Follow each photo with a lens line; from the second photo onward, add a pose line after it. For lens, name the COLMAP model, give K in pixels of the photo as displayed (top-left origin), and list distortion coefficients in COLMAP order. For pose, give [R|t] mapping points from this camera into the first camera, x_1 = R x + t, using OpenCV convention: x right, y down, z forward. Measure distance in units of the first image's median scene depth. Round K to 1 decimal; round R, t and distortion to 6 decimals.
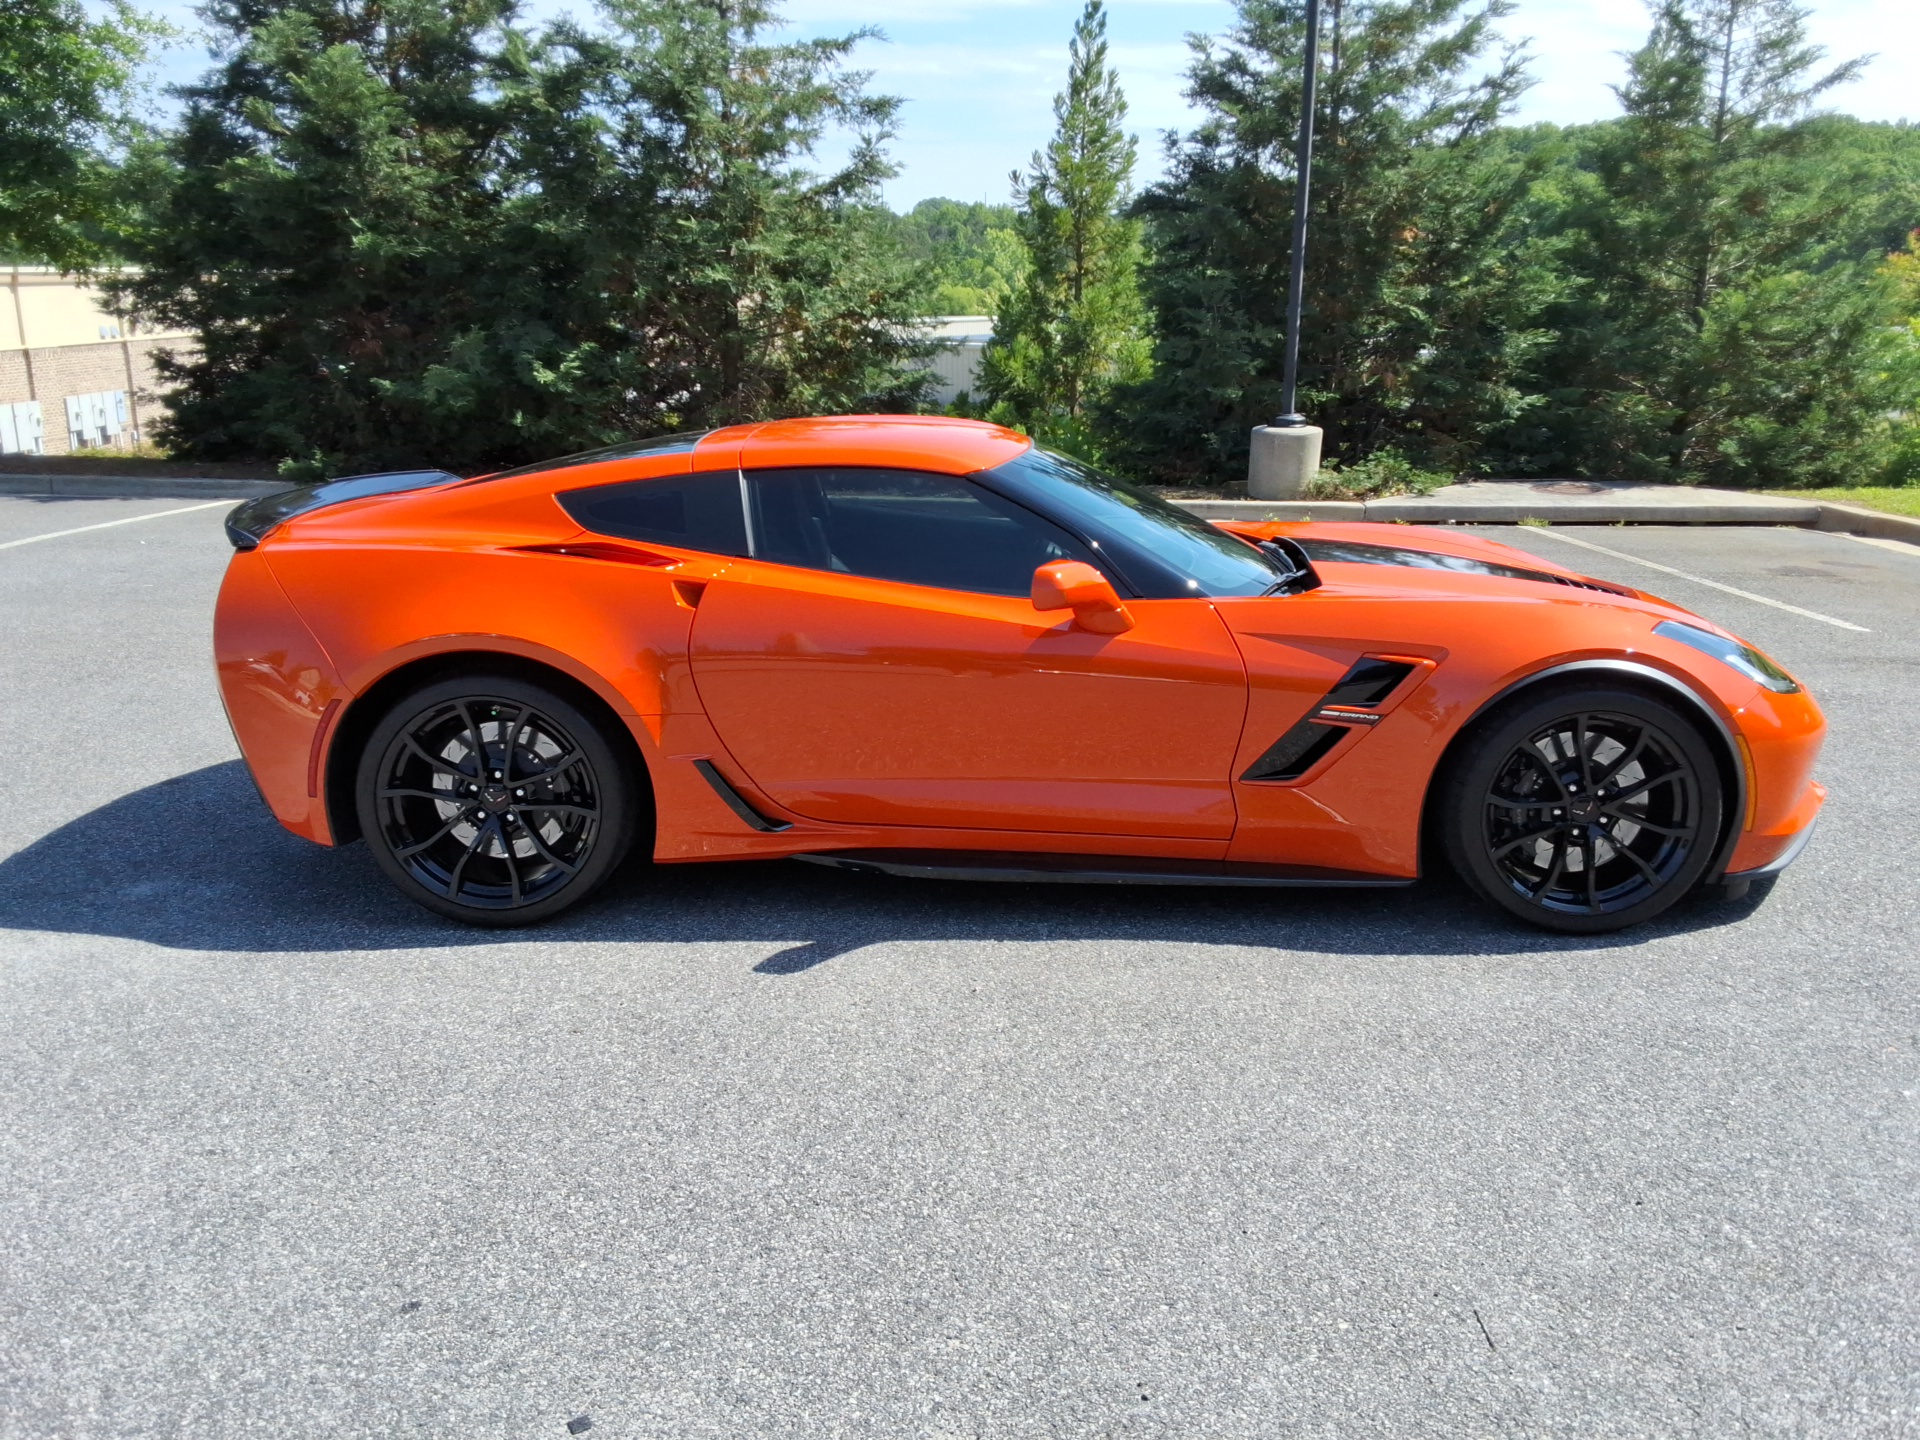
lens RADIAL K [[1544.5, 0, 976.6], [0, 1544.5, 705.8], [0, 0, 1]] dist [0.093707, -0.145680]
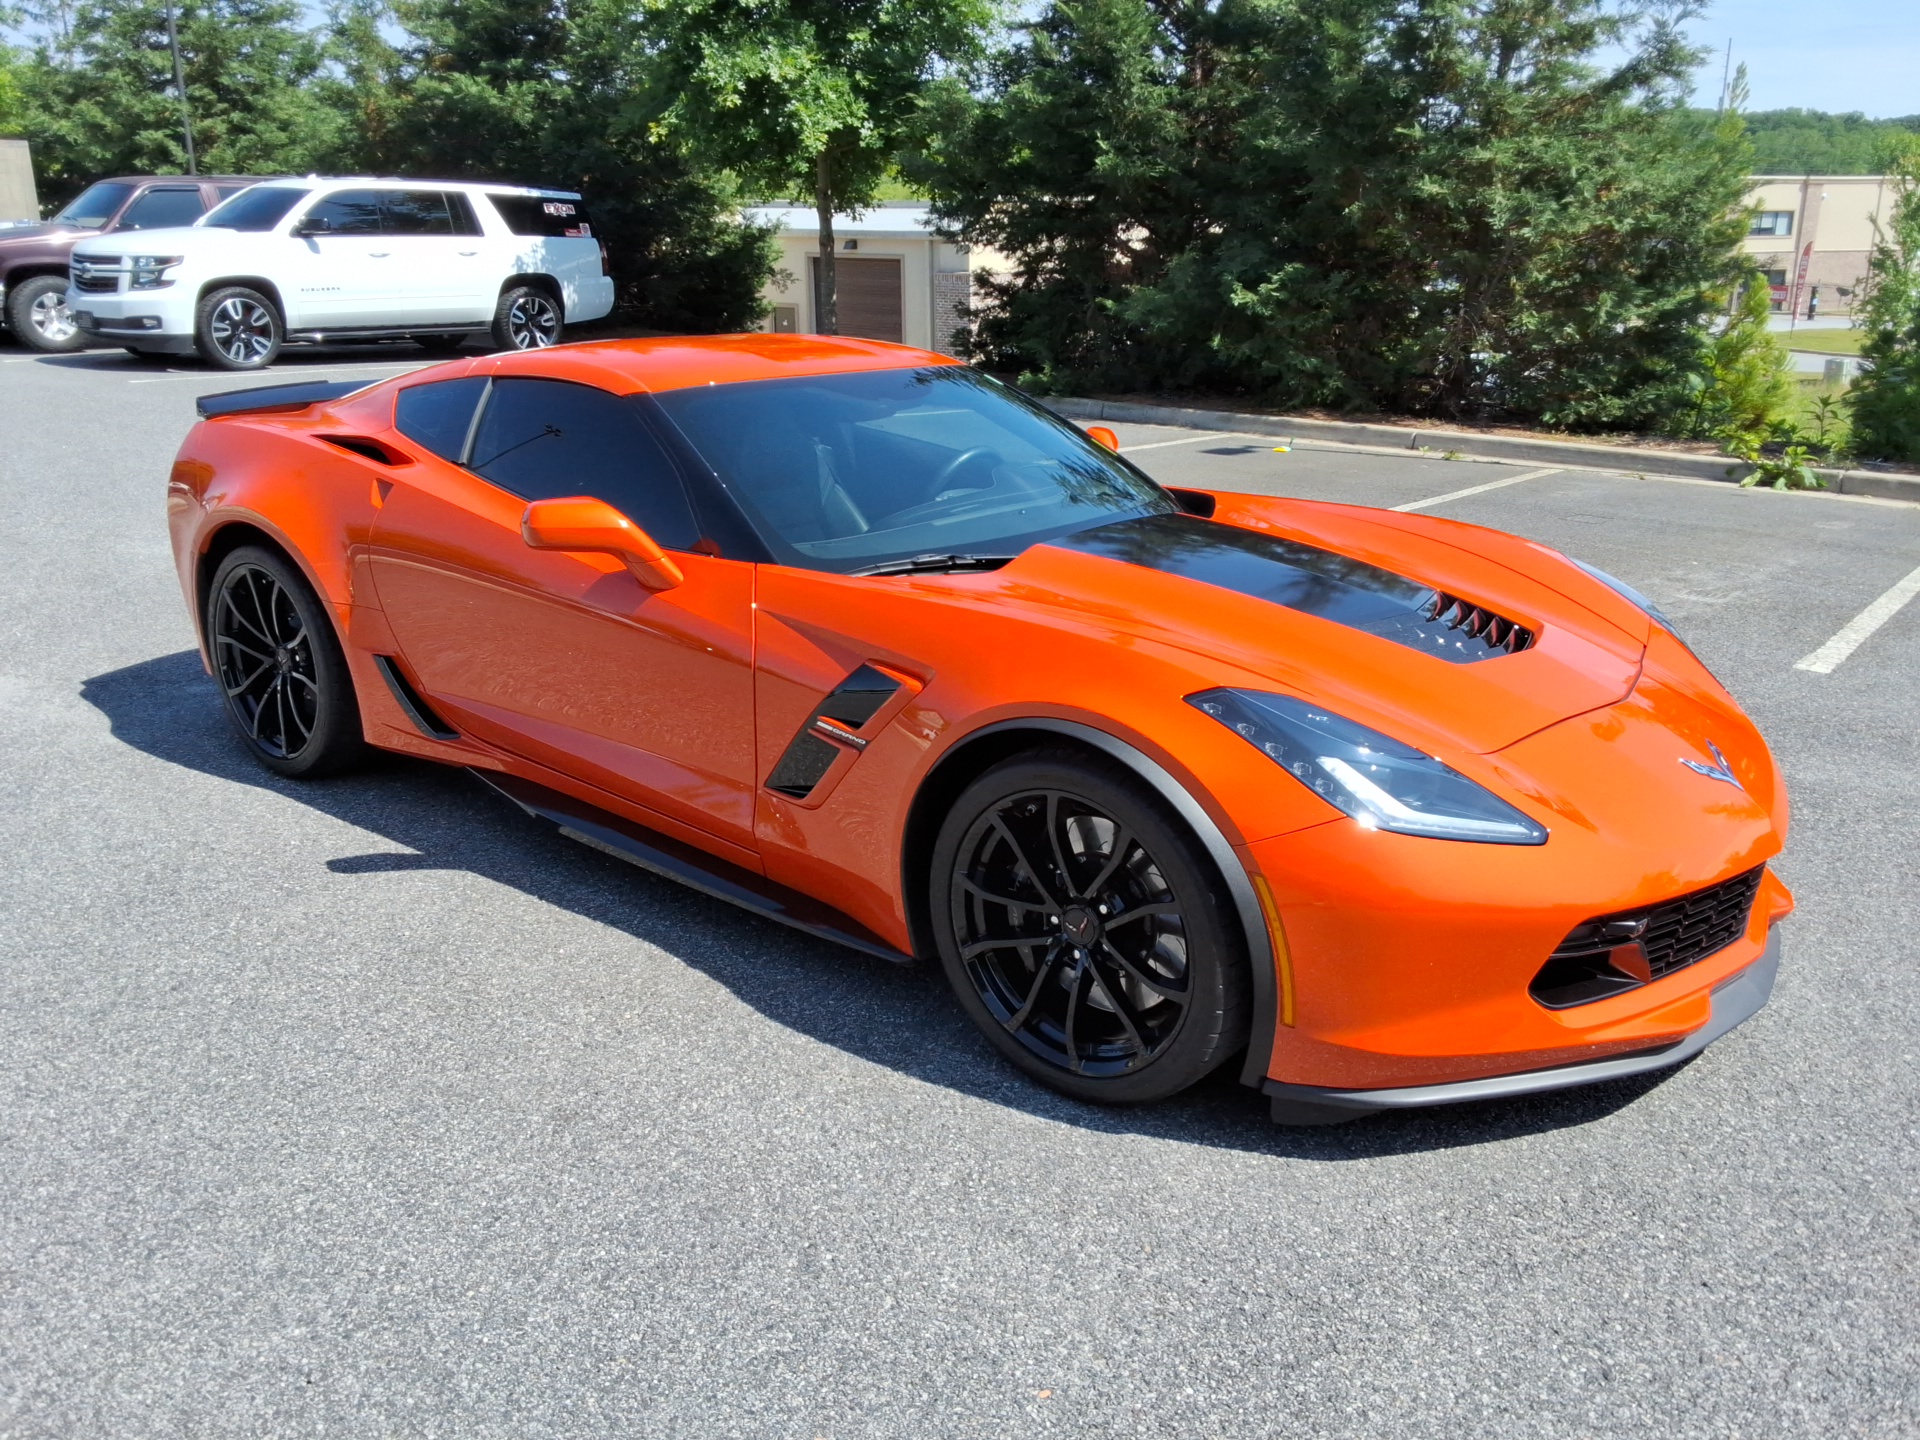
lens RADIAL K [[1544.5, 0, 972.7], [0, 1544.5, 715.2], [0, 0, 1]] dist [0.093707, -0.145680]
pose [[0.788099, 0.184871, -0.587130, 0.212561], [-0.155303, 0.982694, 0.100962, -0.026112], [0.595635, 0.011615, 0.803172, 0.114774]]
